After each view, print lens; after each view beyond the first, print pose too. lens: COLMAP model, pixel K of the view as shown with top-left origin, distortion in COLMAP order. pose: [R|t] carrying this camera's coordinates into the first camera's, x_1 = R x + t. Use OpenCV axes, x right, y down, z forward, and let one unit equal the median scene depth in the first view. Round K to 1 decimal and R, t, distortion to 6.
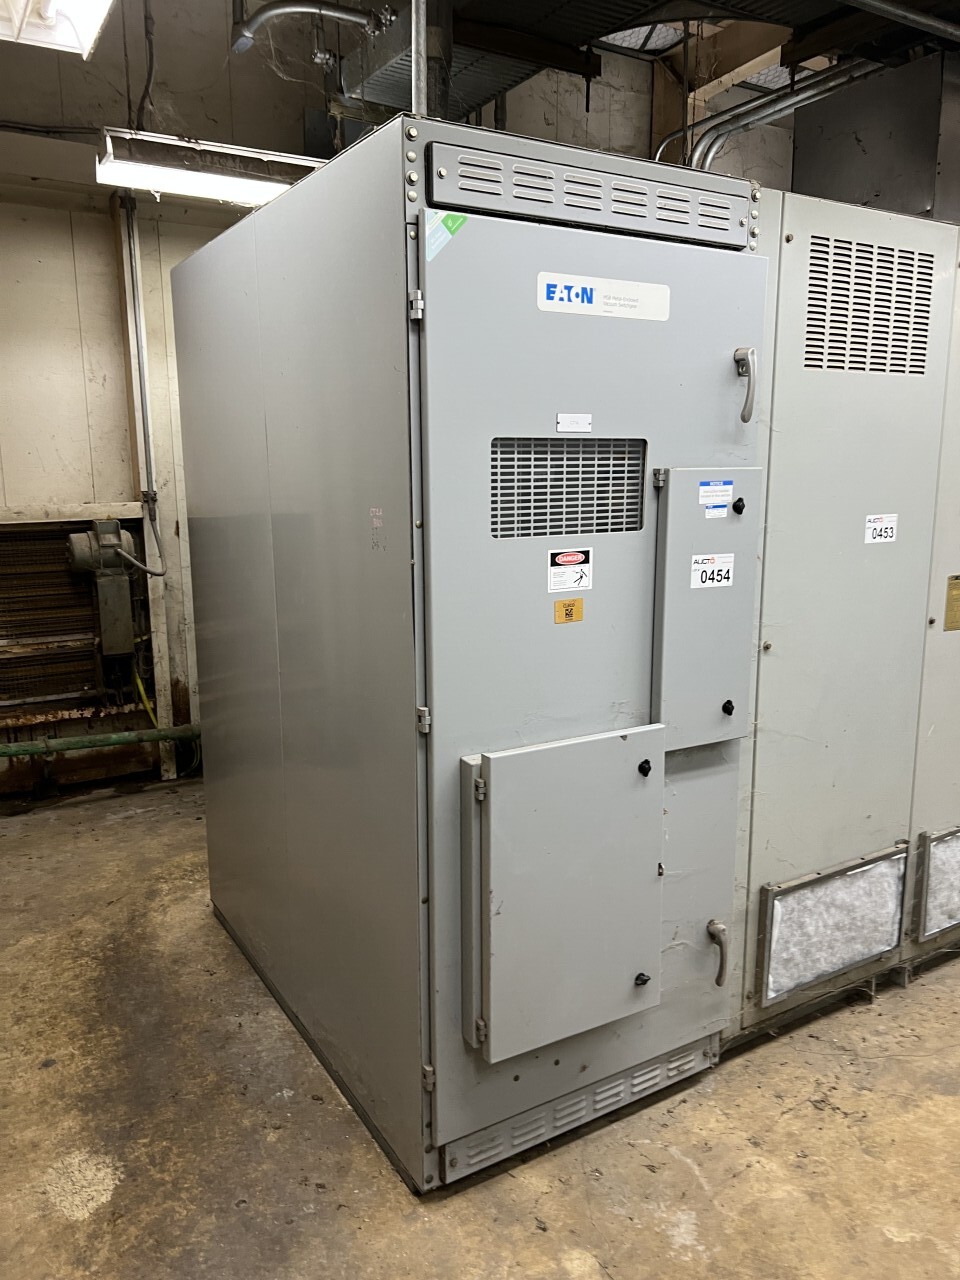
lens RADIAL K [[958.3, 0, 479.6], [0, 958.3, 656.9], [0, 0, 1]] dist [0.049437, -0.068029]
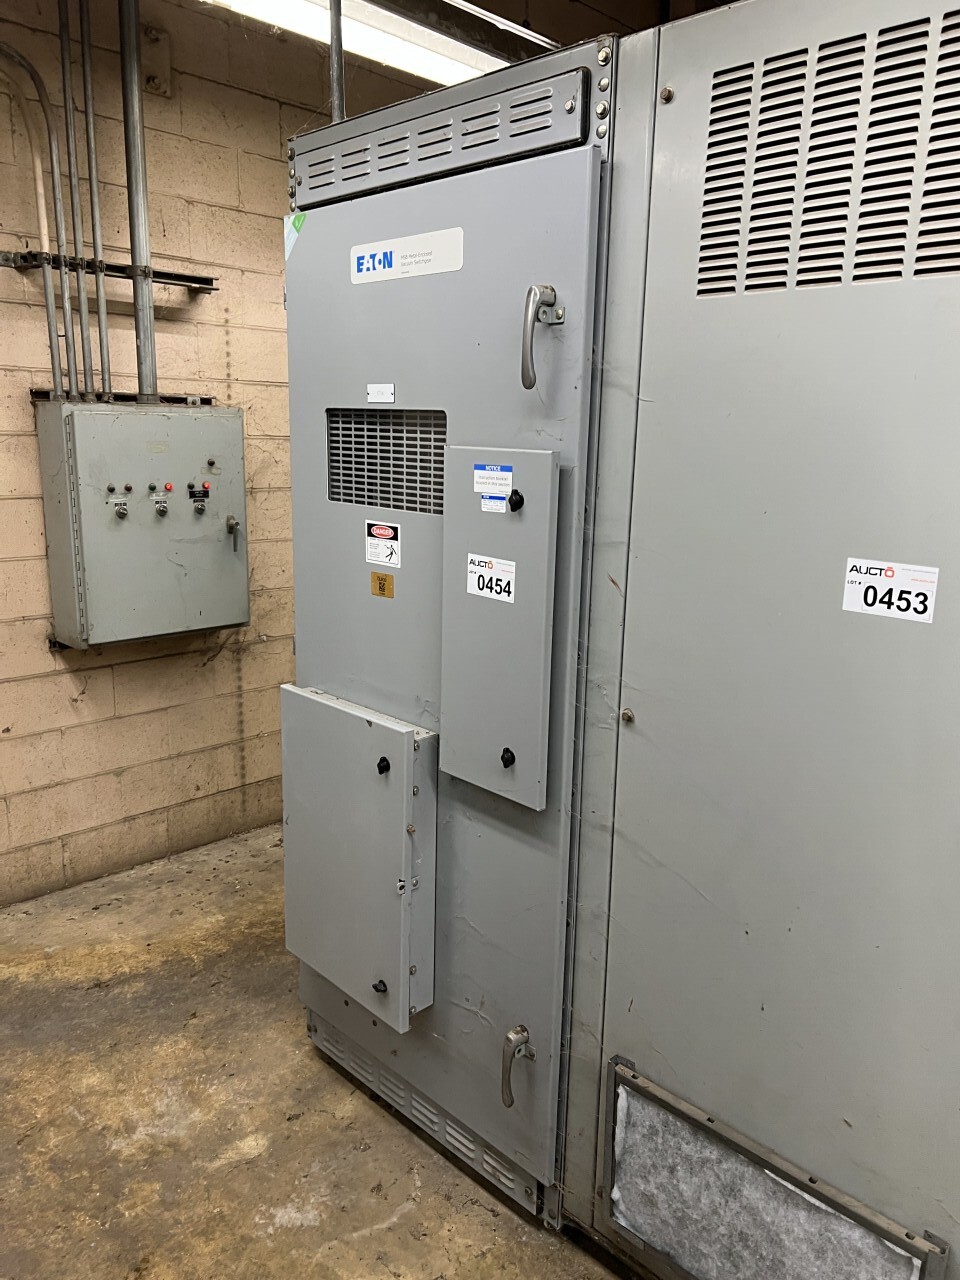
lens RADIAL K [[958.3, 0, 469.7], [0, 958.3, 651.2], [0, 0, 1]] dist [0.049437, -0.068029]
pose [[0.231814, 0.239440, -0.942831, 1.084807], [-0.211418, 0.958466, 0.191430, -0.194697], [0.949508, 0.154956, 0.272807, 0.841769]]
